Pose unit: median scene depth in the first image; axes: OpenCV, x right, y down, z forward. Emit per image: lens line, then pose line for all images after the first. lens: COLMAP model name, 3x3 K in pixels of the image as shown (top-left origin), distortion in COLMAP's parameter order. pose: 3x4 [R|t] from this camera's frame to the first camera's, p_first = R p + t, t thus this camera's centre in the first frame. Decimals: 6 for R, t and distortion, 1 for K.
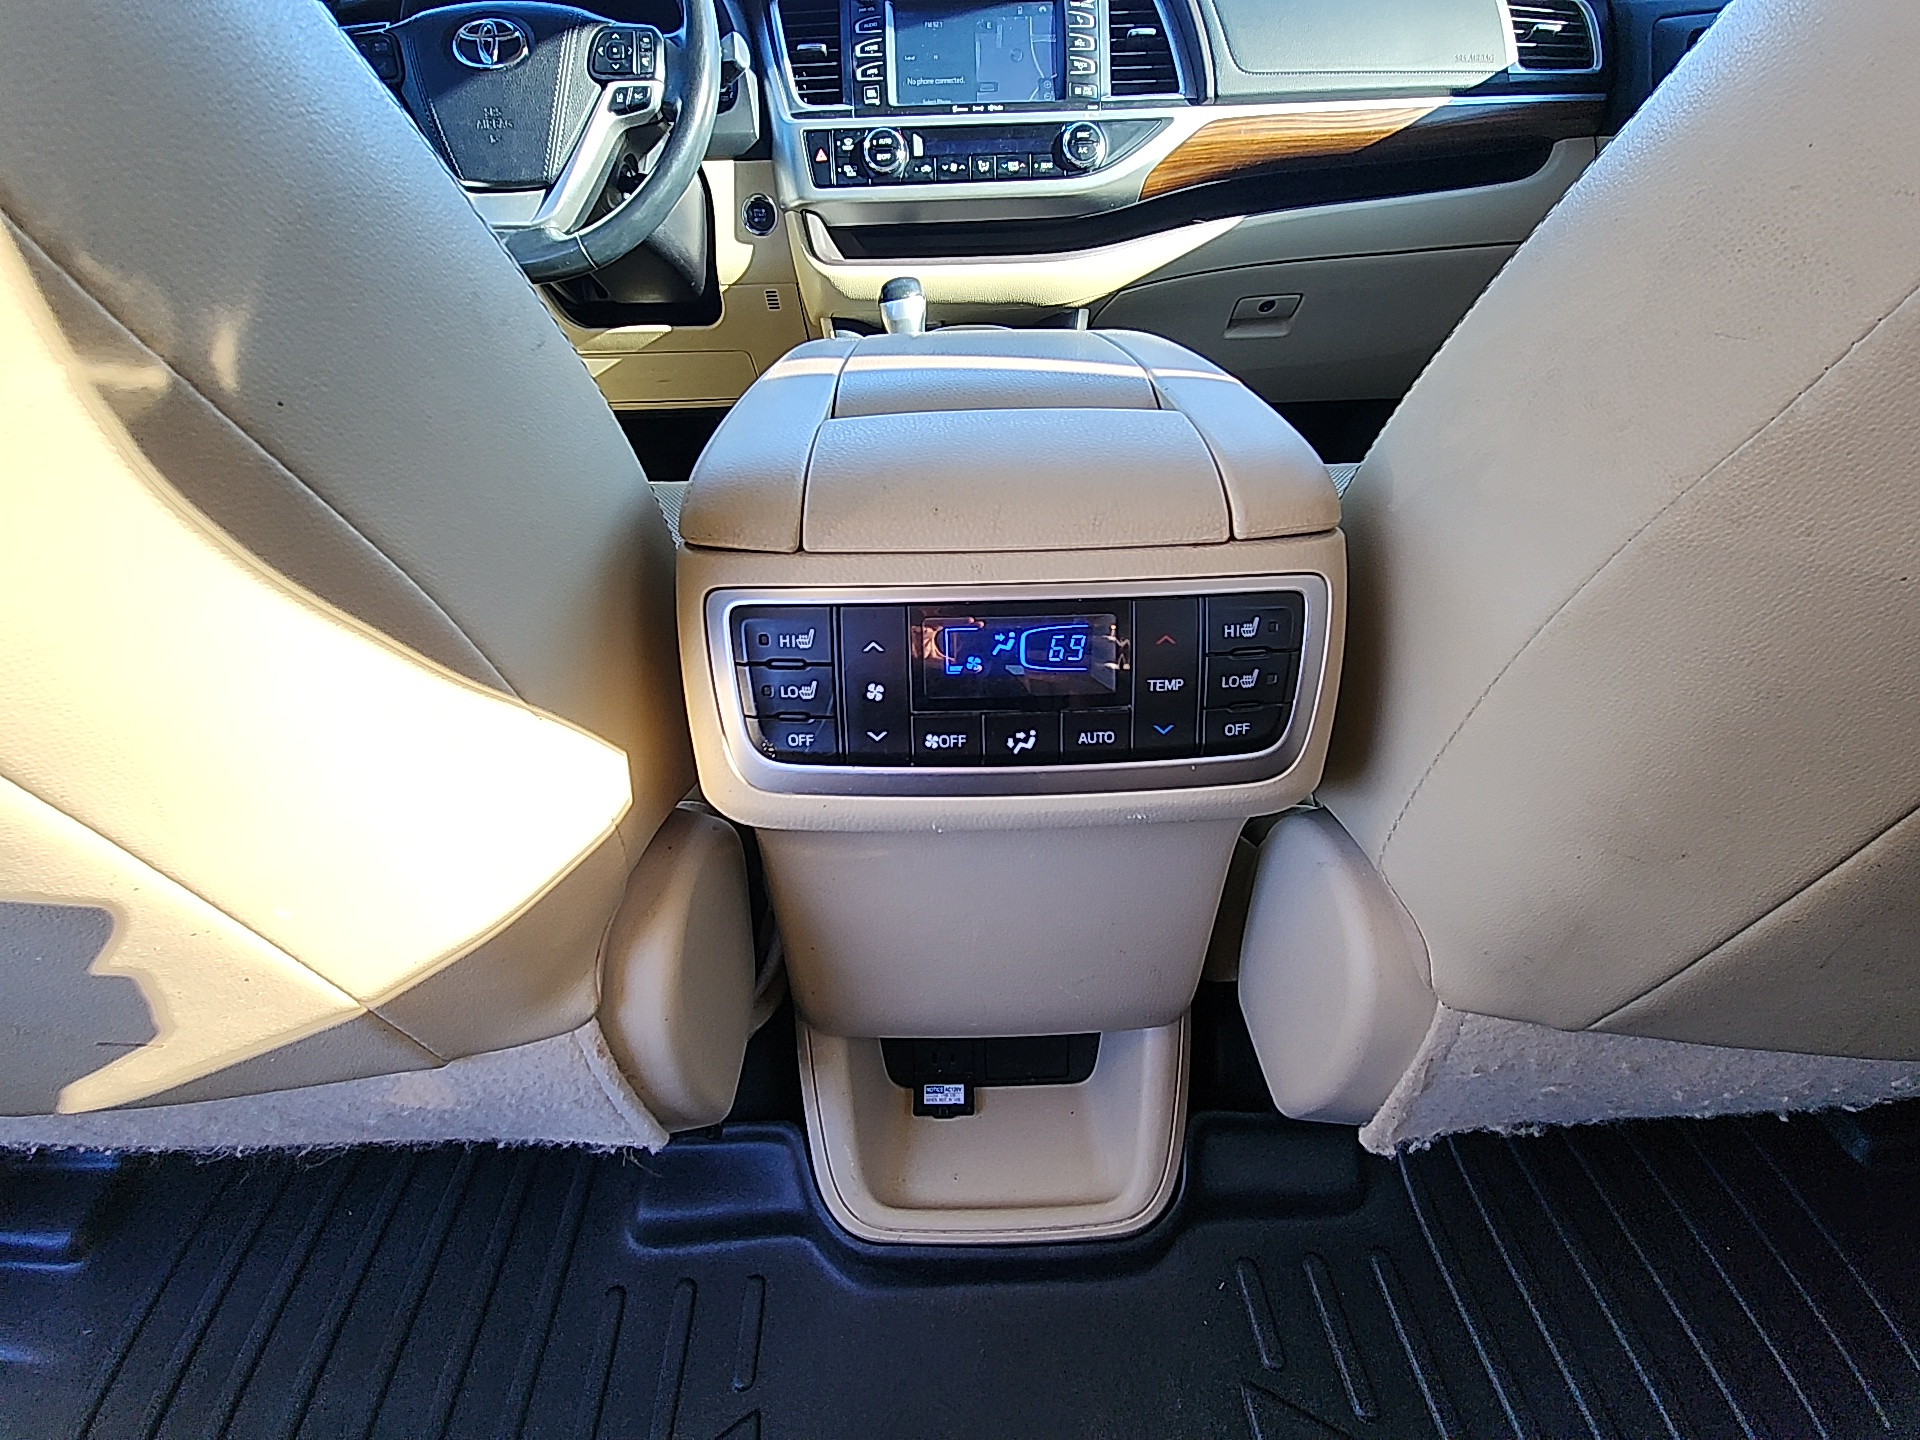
lens RADIAL K [[764.5, 0, 959.5], [0, 764.5, 709.8], [0, 0, 1]] dist [0.016676, -0.011278]
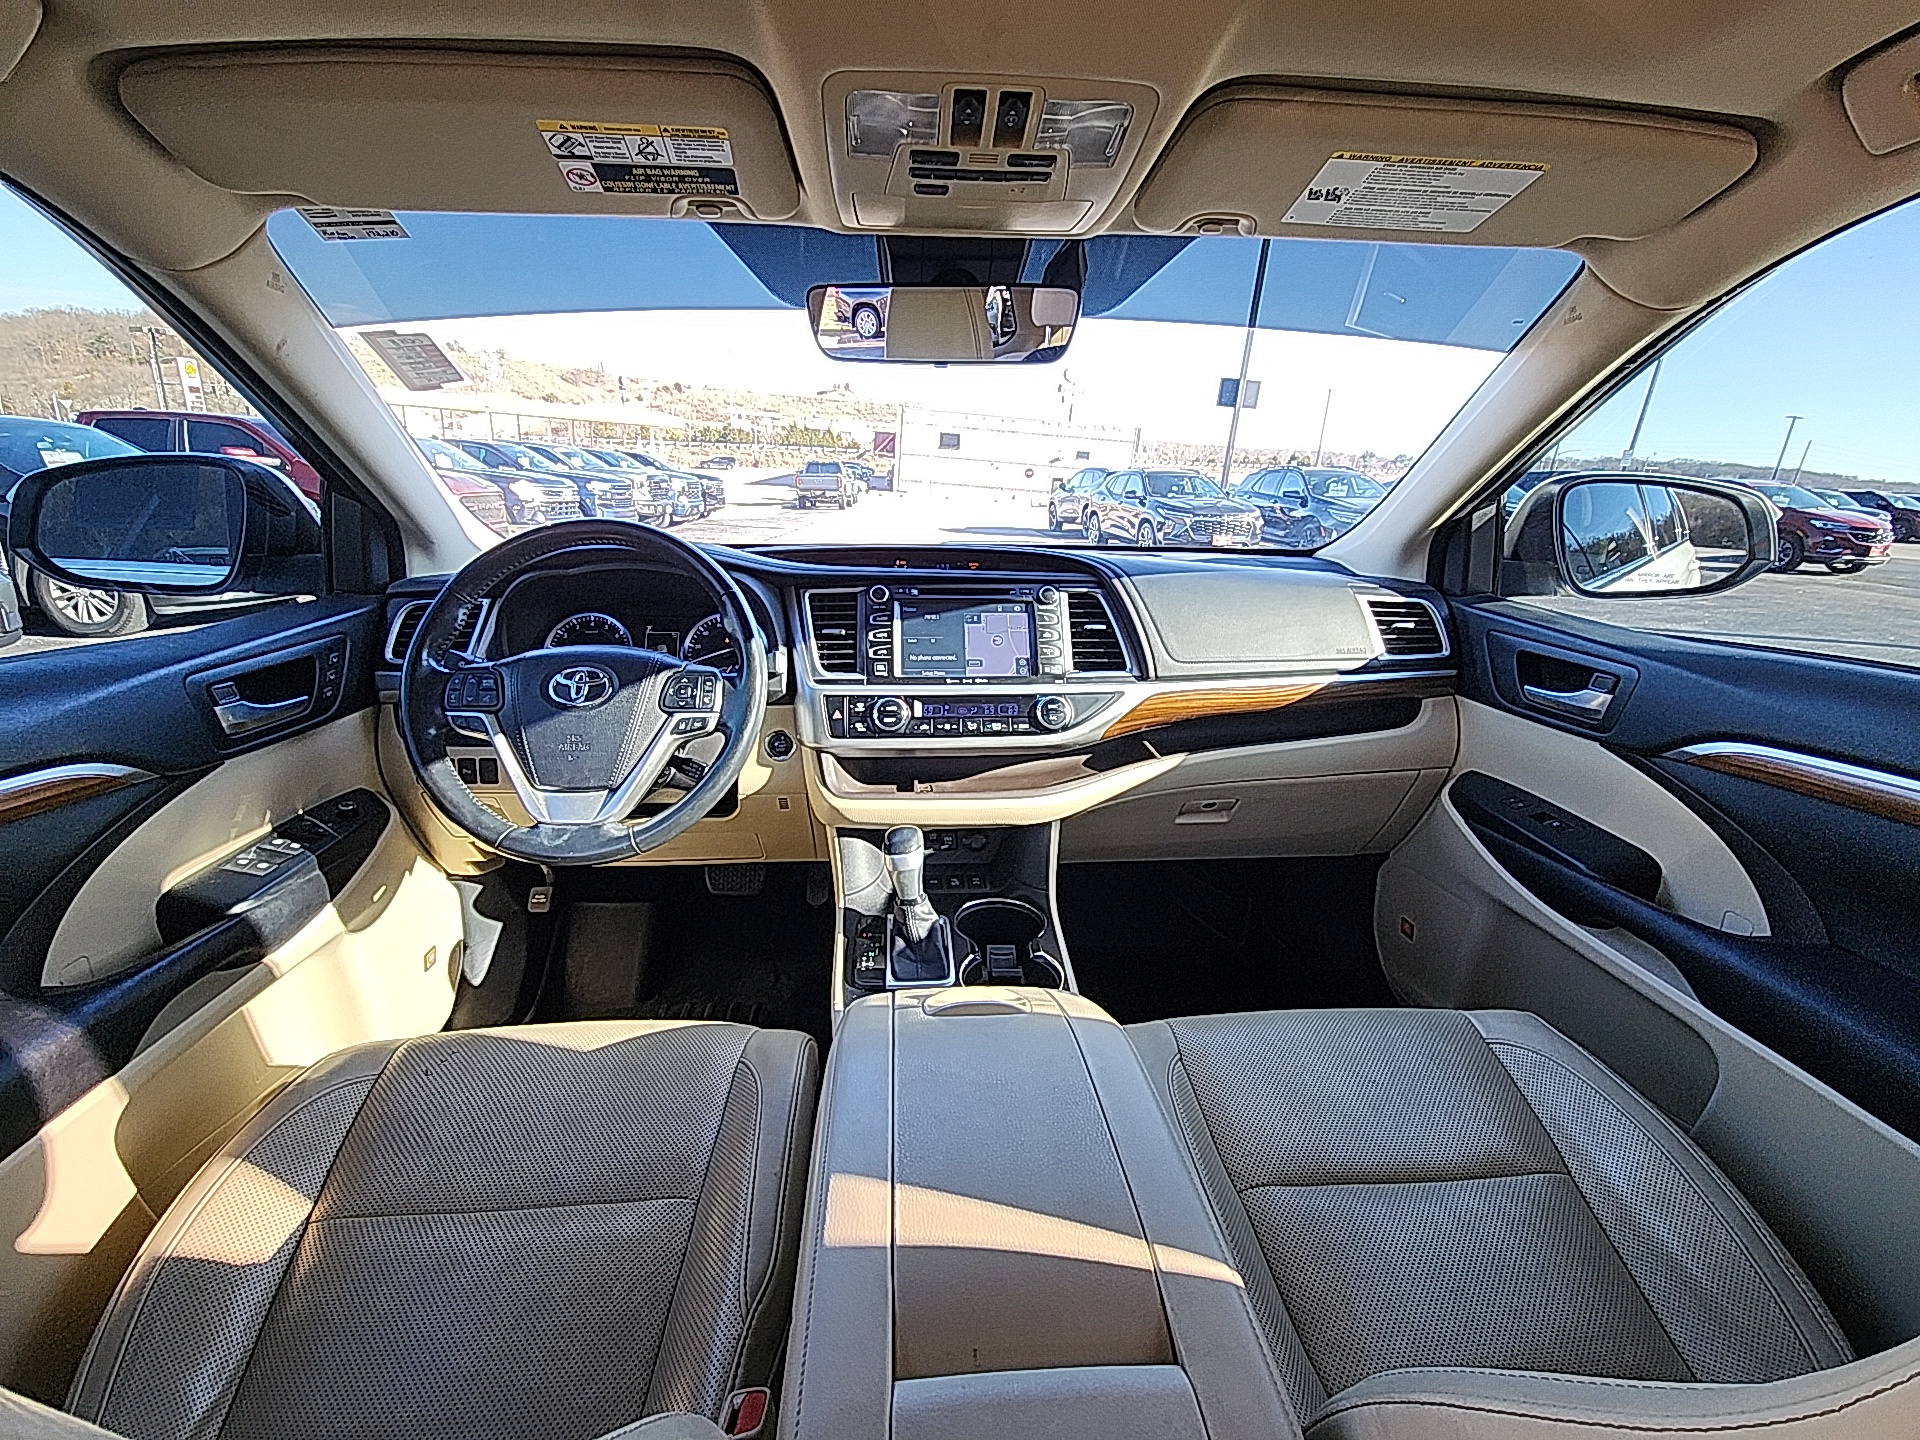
lens RADIAL K [[765.9, 0, 953.0], [0, 765.9, 709.3], [0, 0, 1]] dist [-0.000765, 0.000020]
pose [[0.998411, 0.018207, 0.053333, -0.063321], [-0.001391, 0.954045, -0.299659, -0.370715], [-0.056338, 0.299109, 0.952554, -0.154772]]
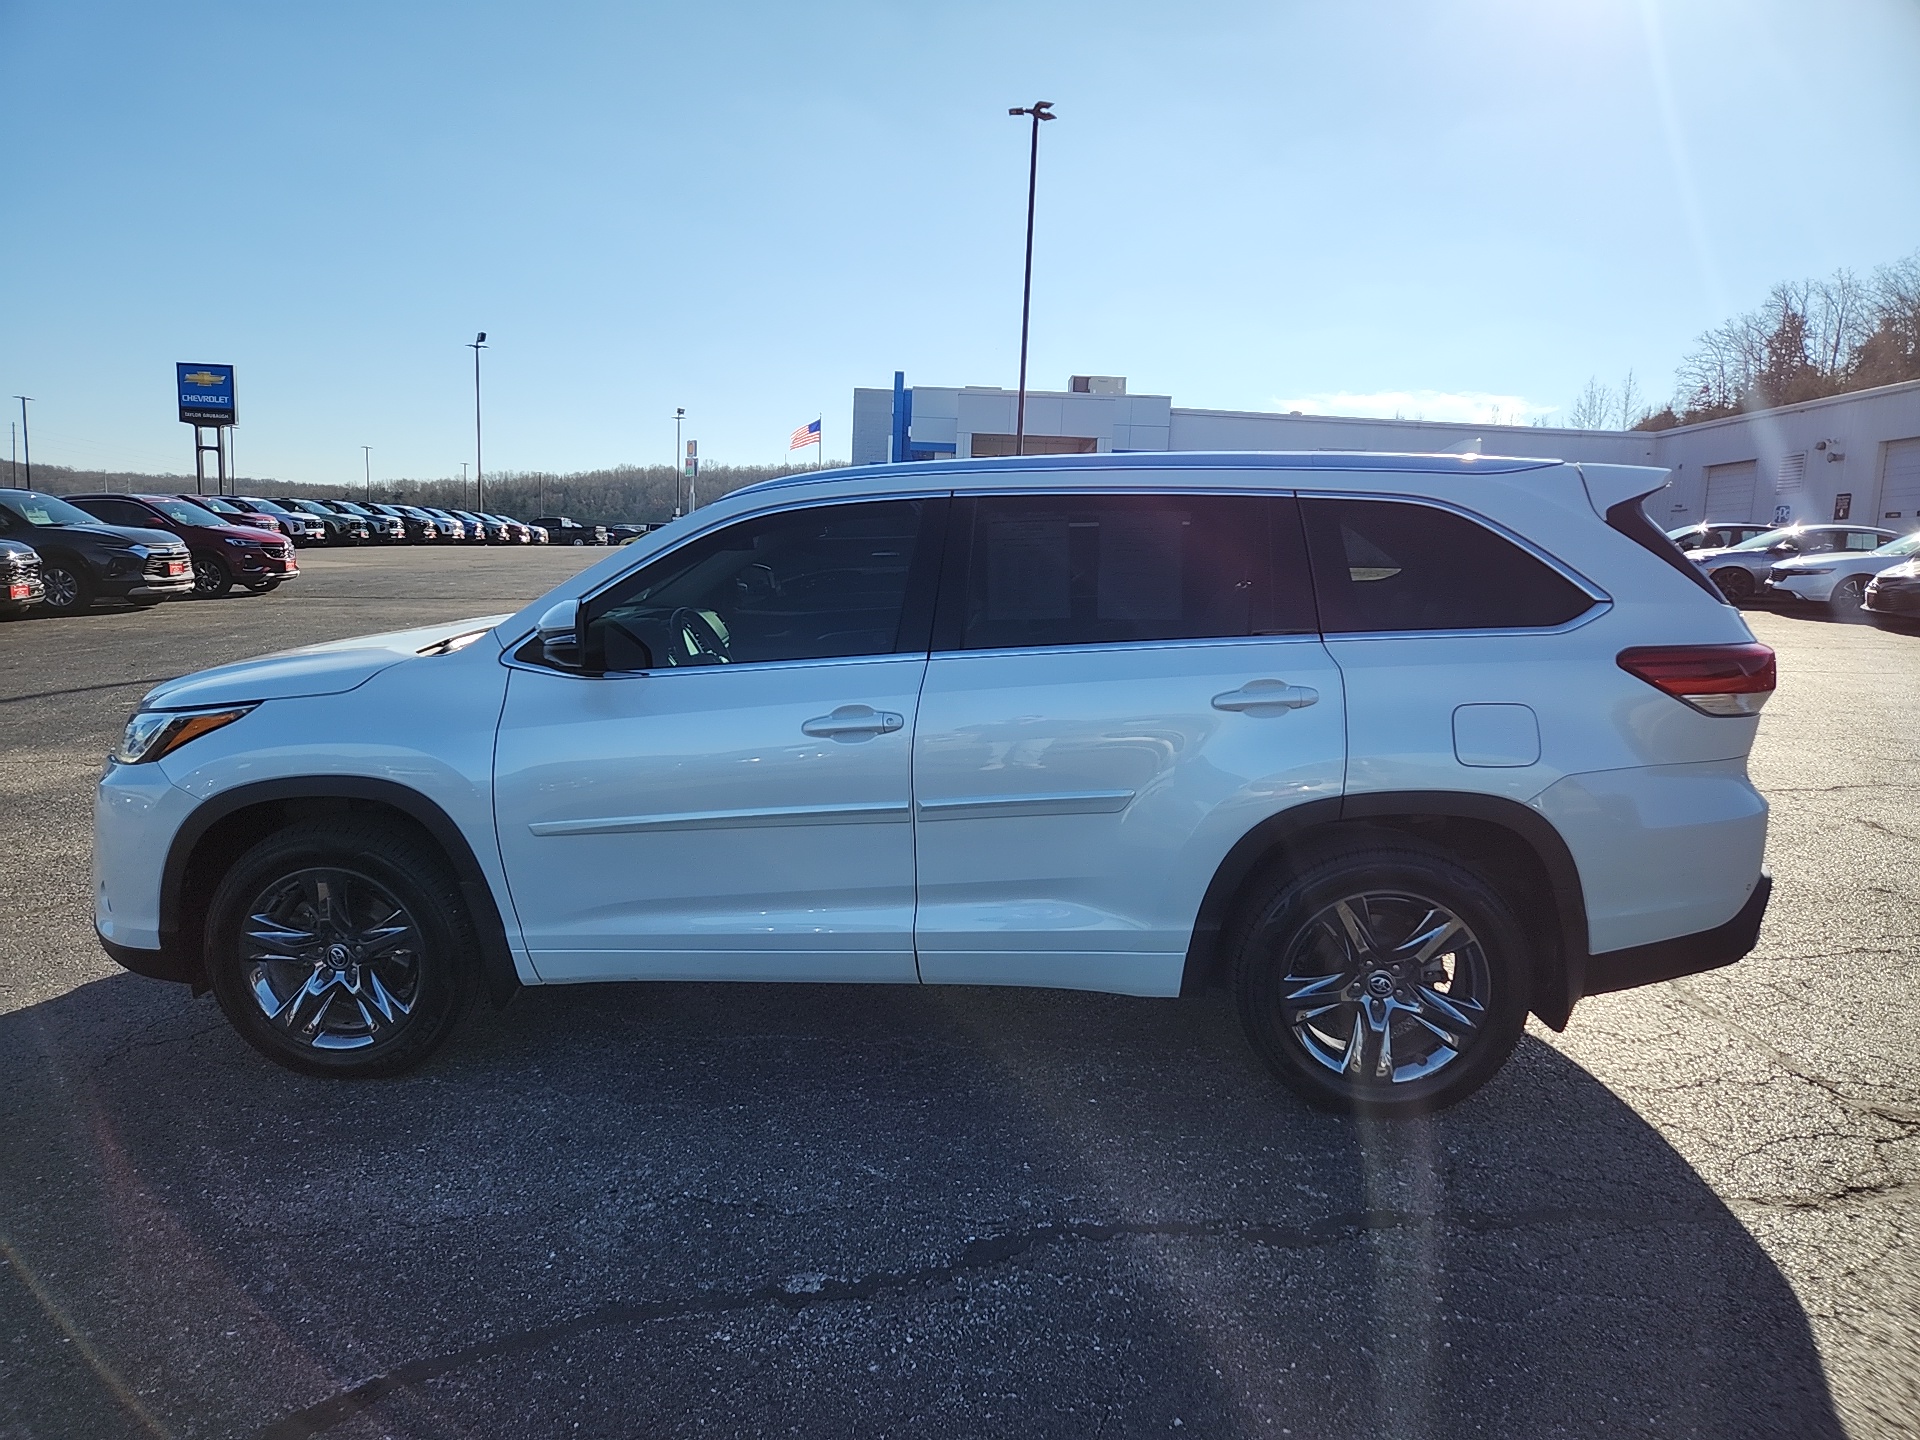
lens RADIAL K [[1263.5, 0, 935.9], [0, 1263.5, 726.5], [0, 0, 1]] dist [0.094199, -0.081695]
pose [[0.095263, -0.158879, 0.982691, -5.050699], [0.555065, 0.827946, 0.080052, -0.438326], [-0.826334, 0.537832, 0.167061, -0.521773]]
